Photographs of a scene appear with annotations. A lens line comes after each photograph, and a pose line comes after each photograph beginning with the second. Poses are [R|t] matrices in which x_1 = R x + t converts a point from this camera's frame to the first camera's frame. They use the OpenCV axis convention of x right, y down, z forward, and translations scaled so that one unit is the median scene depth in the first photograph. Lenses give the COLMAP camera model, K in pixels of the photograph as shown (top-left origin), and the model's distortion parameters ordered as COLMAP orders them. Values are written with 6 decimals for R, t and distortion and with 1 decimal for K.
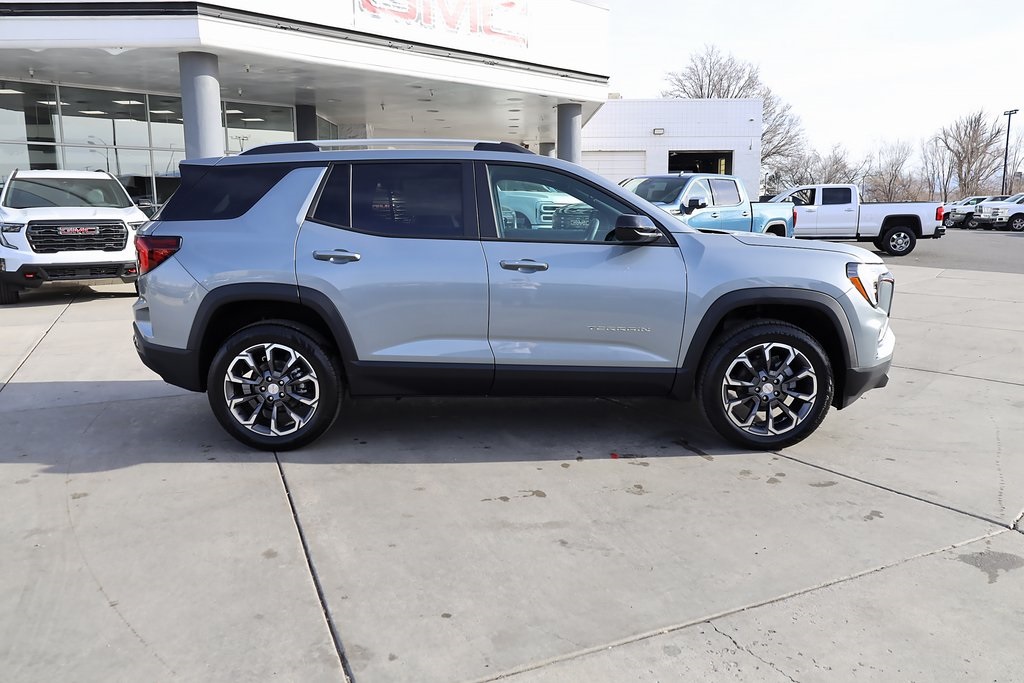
lens RADIAL K [[793.5, 0, 512.1], [0, 793.5, 328.3], [0, 0, 1]] dist [-0.016032, 0.001414]
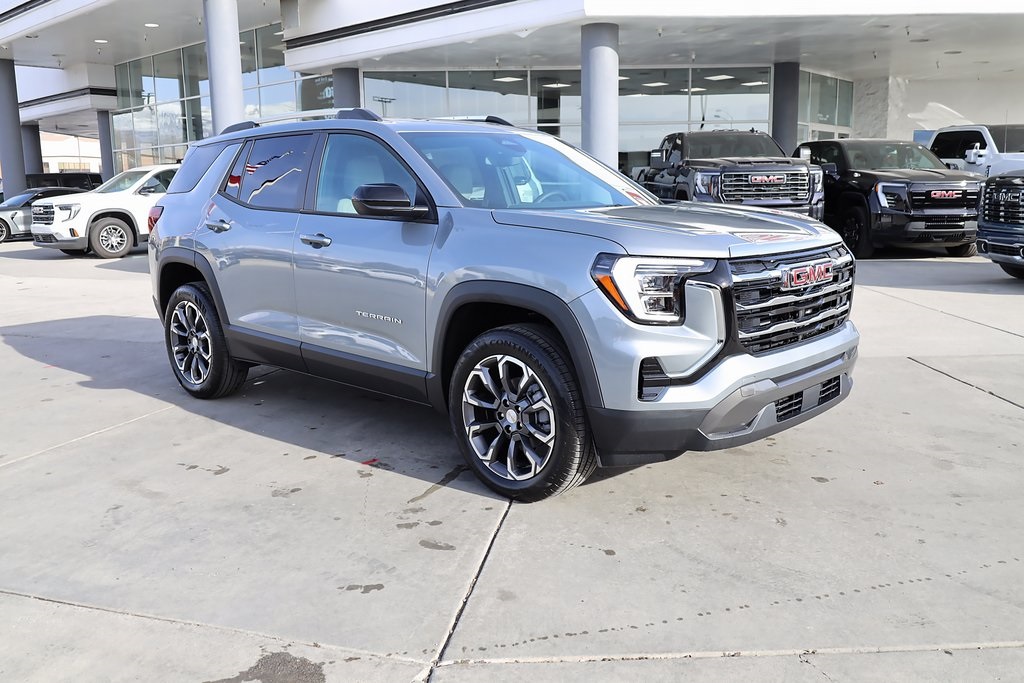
lens RADIAL K [[889.1, 0, 512.0], [0, 889.1, 341.5], [0, 0, 1]] dist [0.012405, -0.003191]
pose [[0.704325, 0.111305, -0.701098, 0.910637], [-0.094566, 0.993540, 0.062732, -0.047231], [0.703551, 0.022117, 0.710301, 0.408363]]
